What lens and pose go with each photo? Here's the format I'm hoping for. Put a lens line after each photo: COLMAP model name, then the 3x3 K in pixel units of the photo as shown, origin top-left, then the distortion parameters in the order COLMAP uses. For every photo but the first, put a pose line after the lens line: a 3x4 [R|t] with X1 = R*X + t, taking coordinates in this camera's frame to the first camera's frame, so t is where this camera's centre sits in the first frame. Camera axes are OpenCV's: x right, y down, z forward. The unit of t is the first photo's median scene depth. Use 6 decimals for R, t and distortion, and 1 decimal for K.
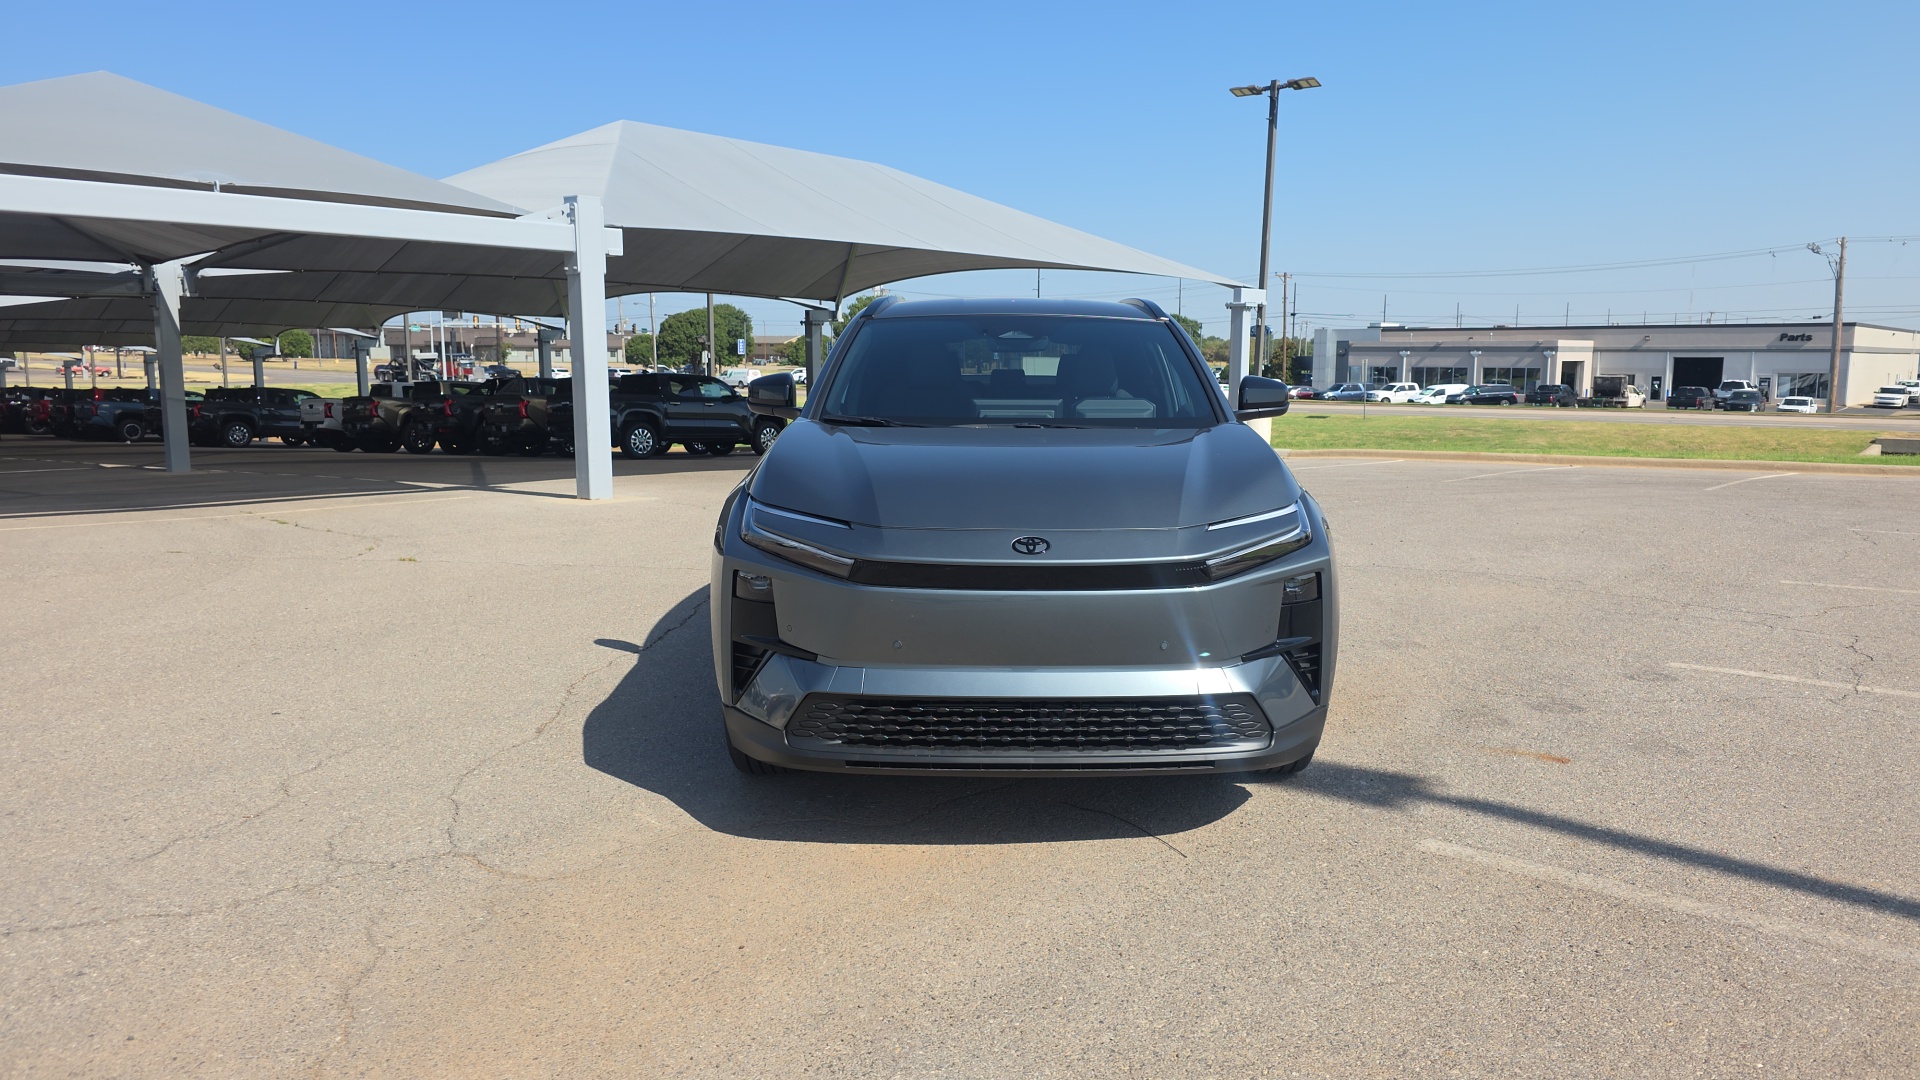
lens RADIAL K [[1343.5, 0, 977.7], [0, 1343.5, 539.0], [0, 0, 1]] dist [0.053516, -0.060876]
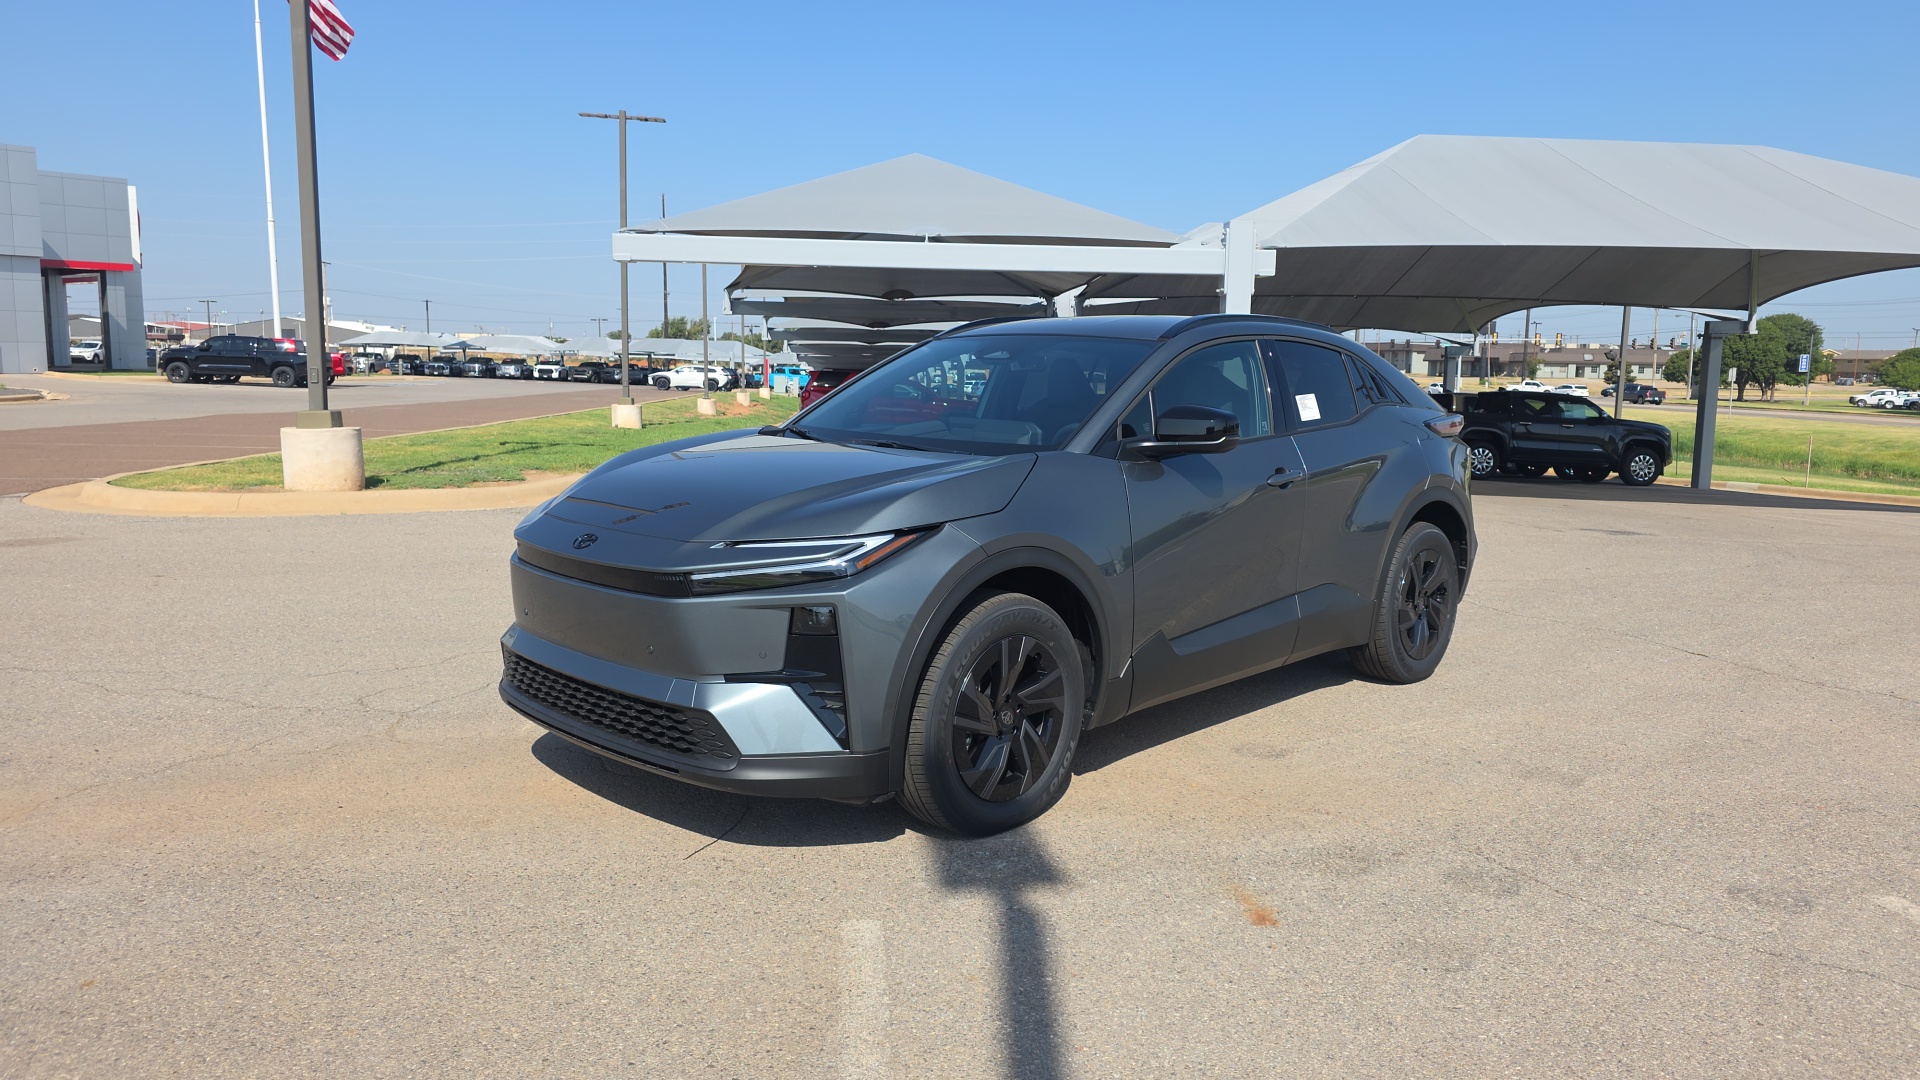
lens RADIAL K [[1339.7, 0, 1024.6], [0, 1339.7, 545.0], [0, 0, 1]] dist [0.057326, -0.062731]
pose [[0.685538, 0.105384, -0.720369, 0.292188], [-0.109972, 0.993104, 0.040628, -0.020591], [0.719683, 0.051368, 0.692400, 0.127663]]
